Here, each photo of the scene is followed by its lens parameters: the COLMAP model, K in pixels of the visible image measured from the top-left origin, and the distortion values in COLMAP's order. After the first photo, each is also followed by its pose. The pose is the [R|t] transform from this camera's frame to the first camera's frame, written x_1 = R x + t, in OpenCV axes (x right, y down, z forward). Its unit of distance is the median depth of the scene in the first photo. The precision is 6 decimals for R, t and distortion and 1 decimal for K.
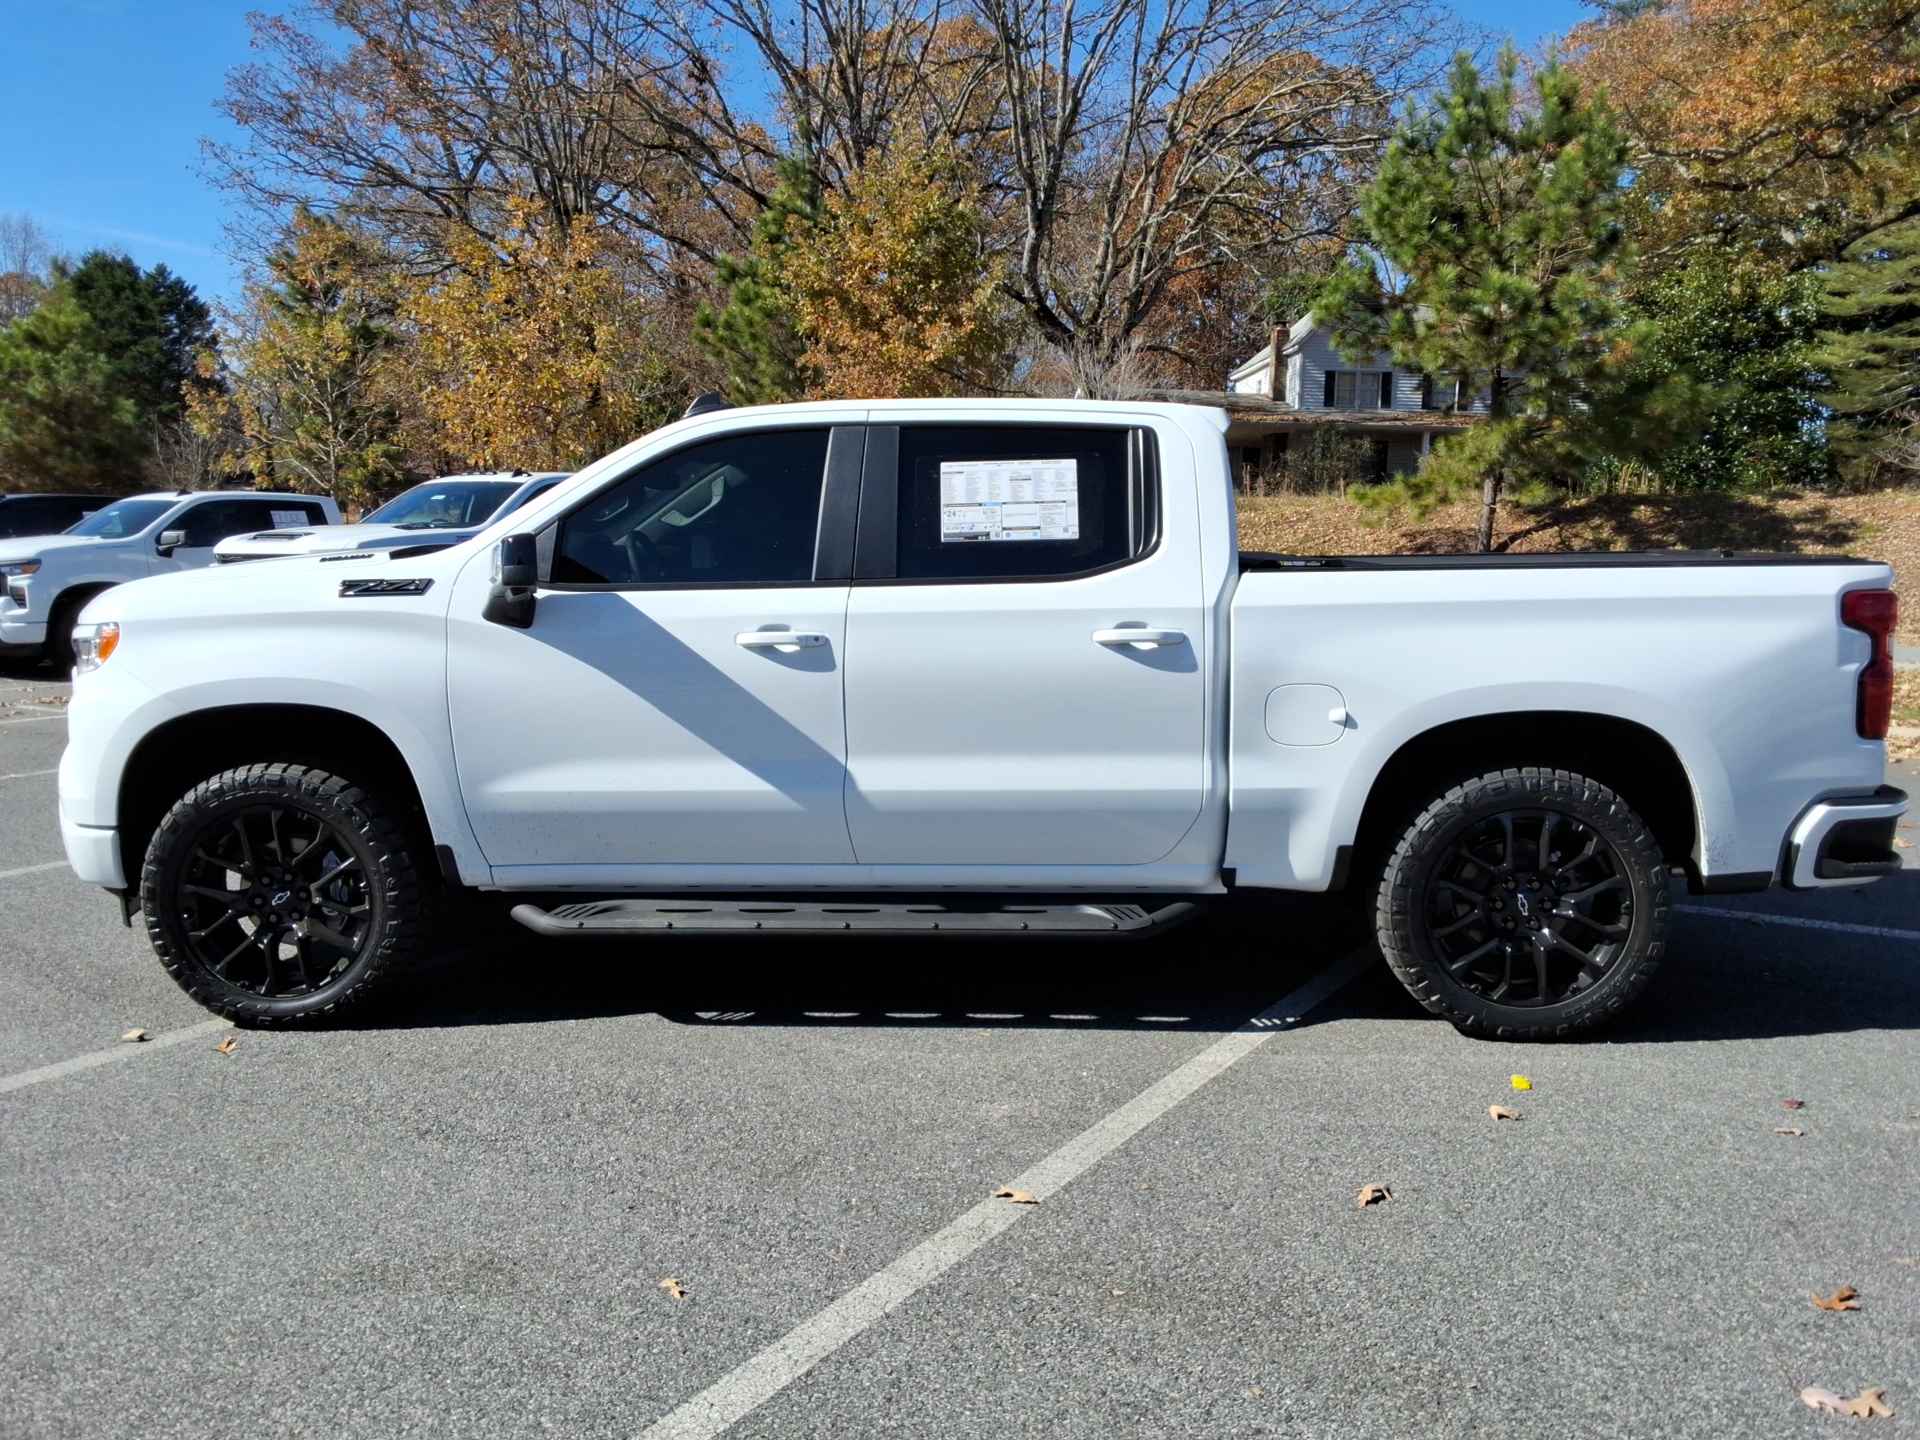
lens RADIAL K [[1541.1, 0, 995.6], [0, 1541.1, 710.7], [0, 0, 1]] dist [0.107280, -0.158749]
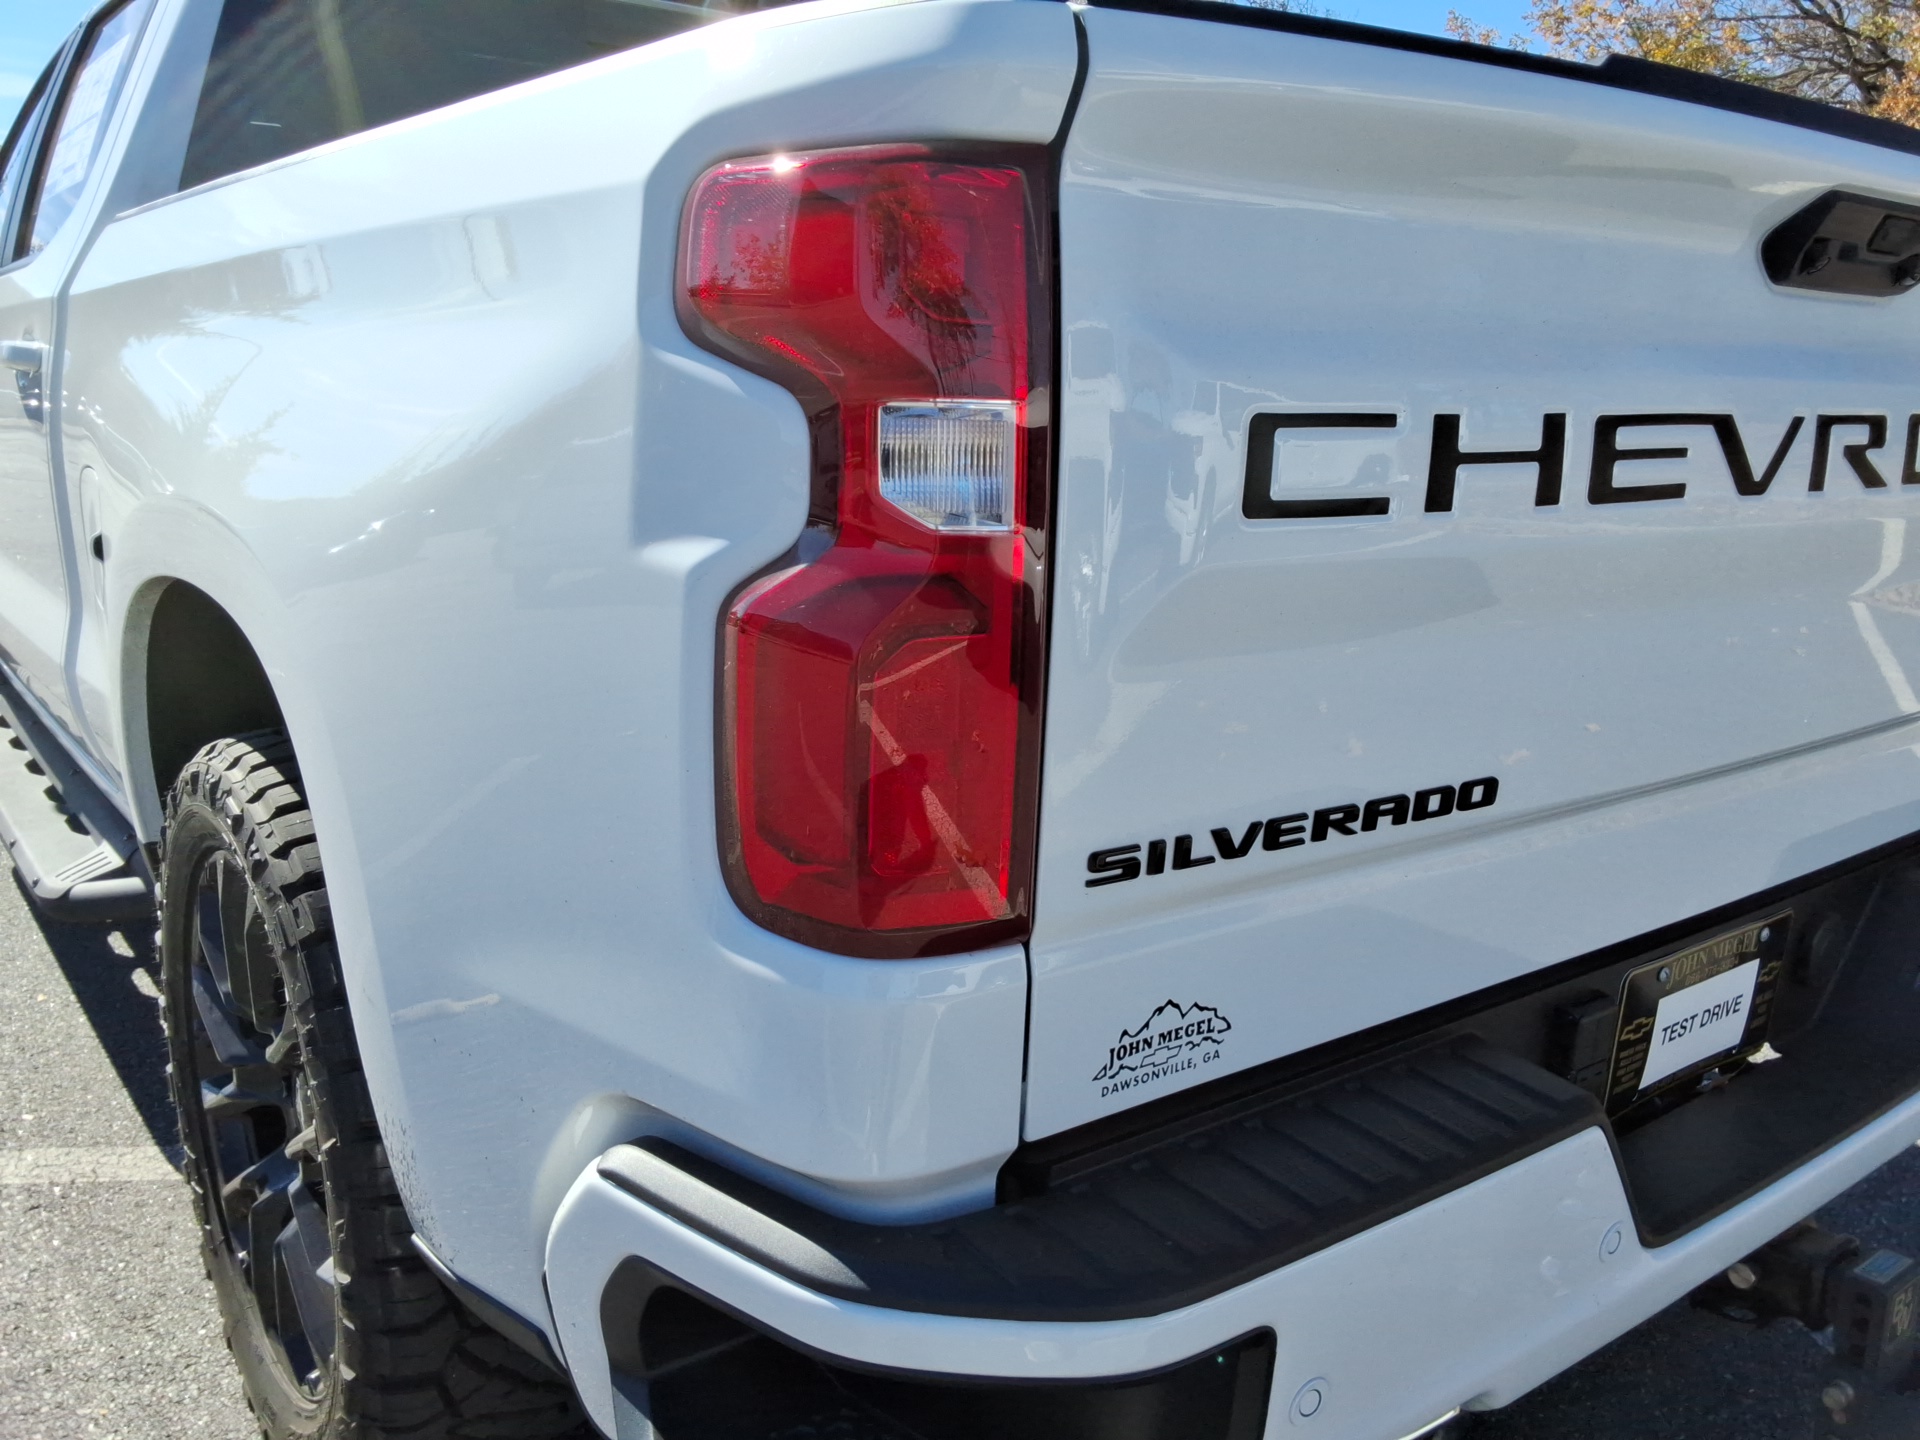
lens RADIAL K [[1541.1, 0, 964.0], [0, 1541.1, 710.3], [0, 0, 1]] dist [0.107280, -0.158749]
pose [[0.645902, 0.179887, -0.741924, 0.207630], [-0.118376, 0.983687, 0.135450, -0.011245], [0.754187, 0.000339, 0.656660, 0.259202]]
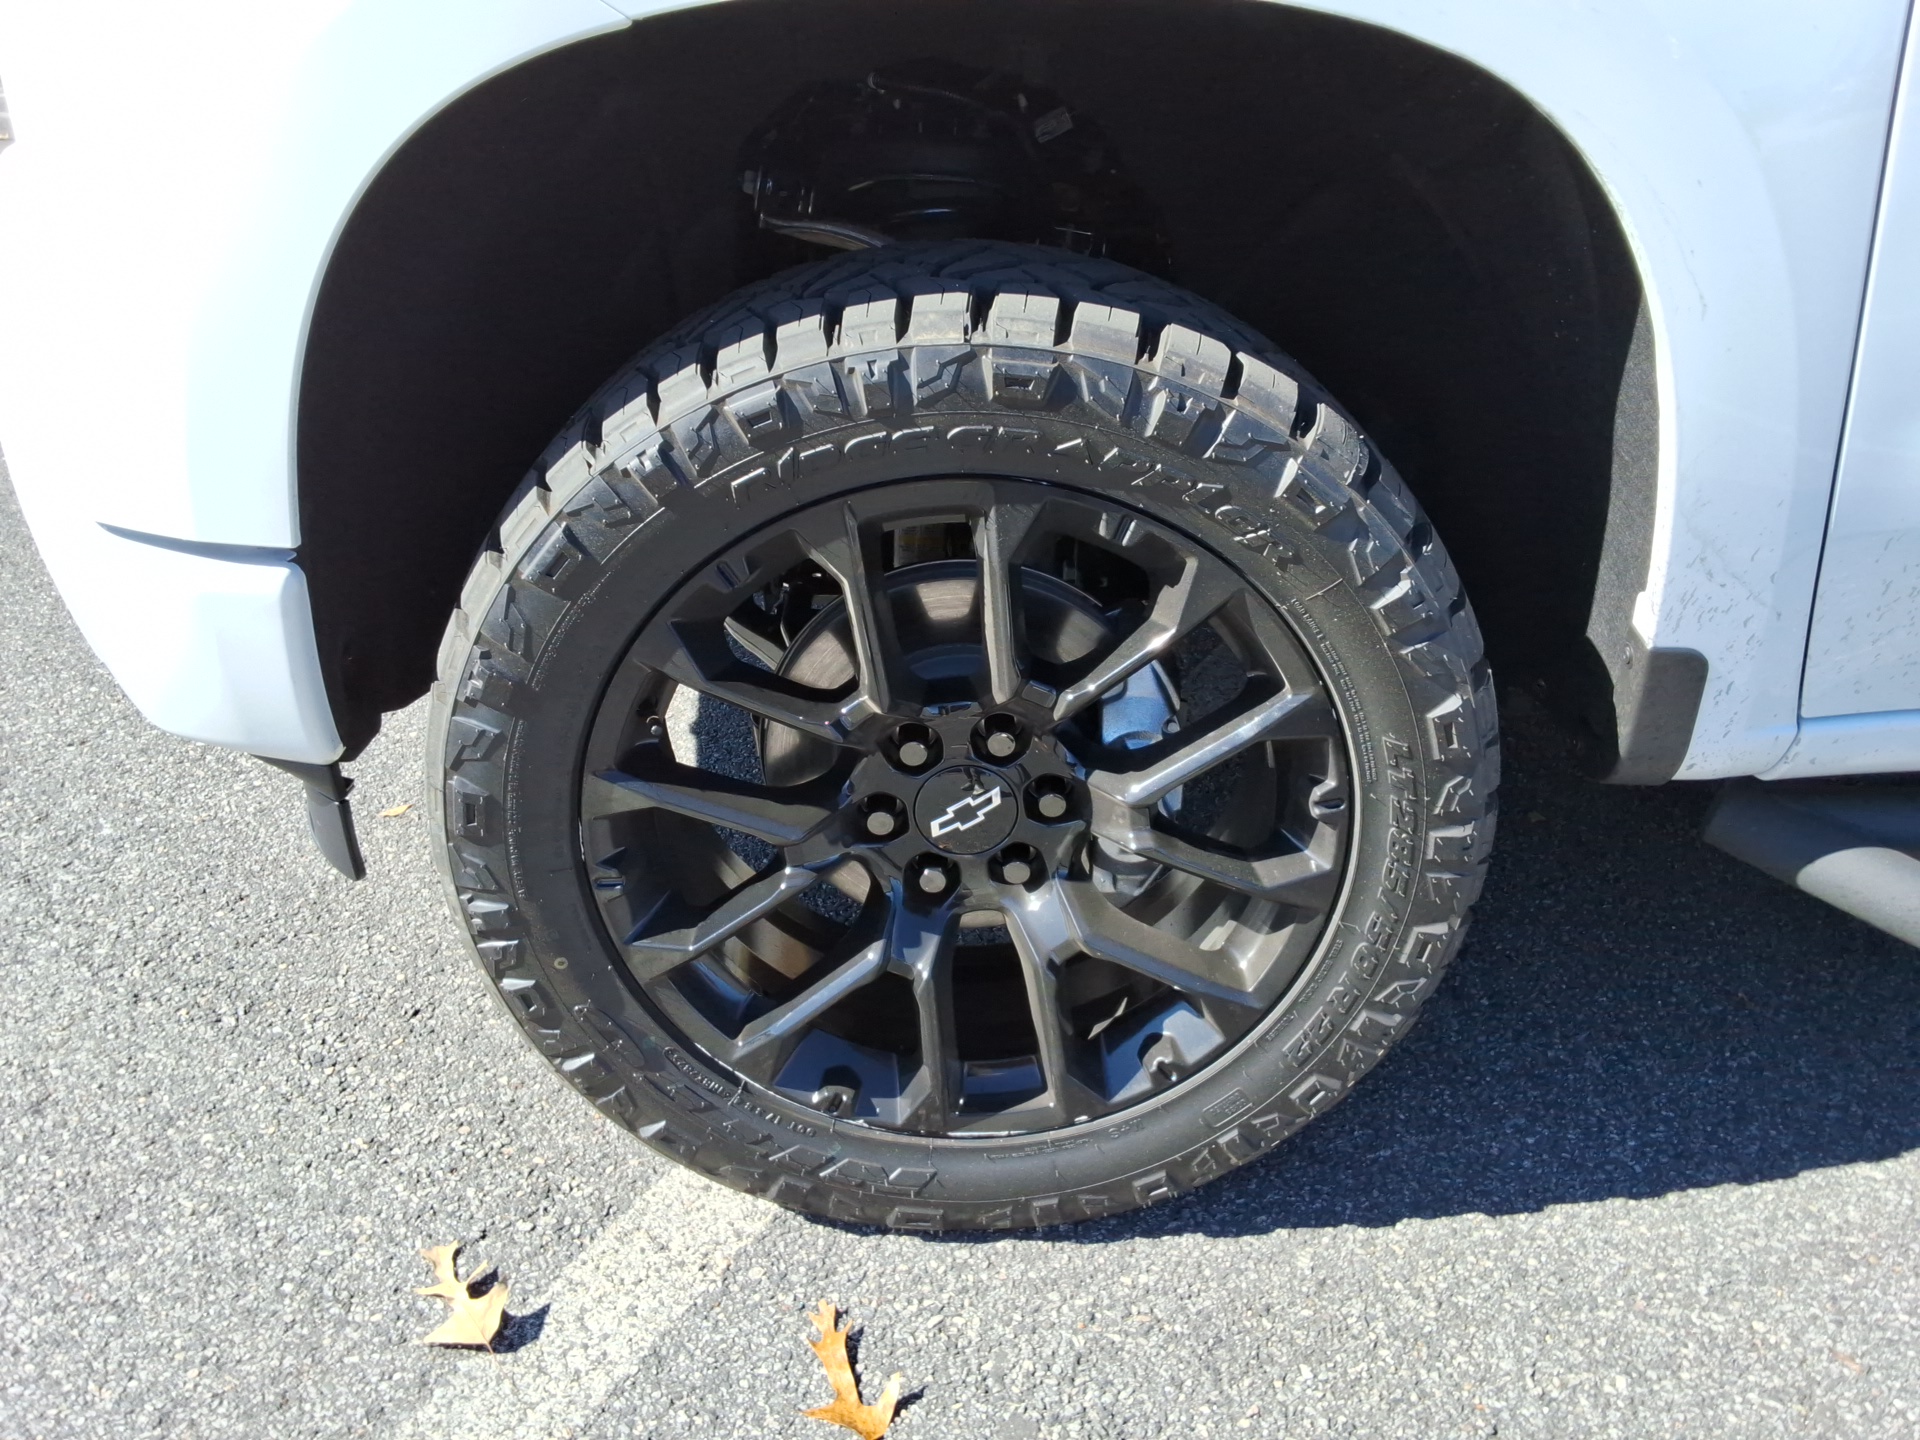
lens RADIAL K [[1541.1, 0, 986.0], [0, 1541.1, 702.2], [0, 0, 1]] dist [0.107280, -0.158749]
pose [[0.997612, 0.003148, 0.068993, -0.144468], [-0.026098, 0.942079, 0.334374, 0.004484], [-0.063944, -0.335376, 0.939912, 0.233478]]
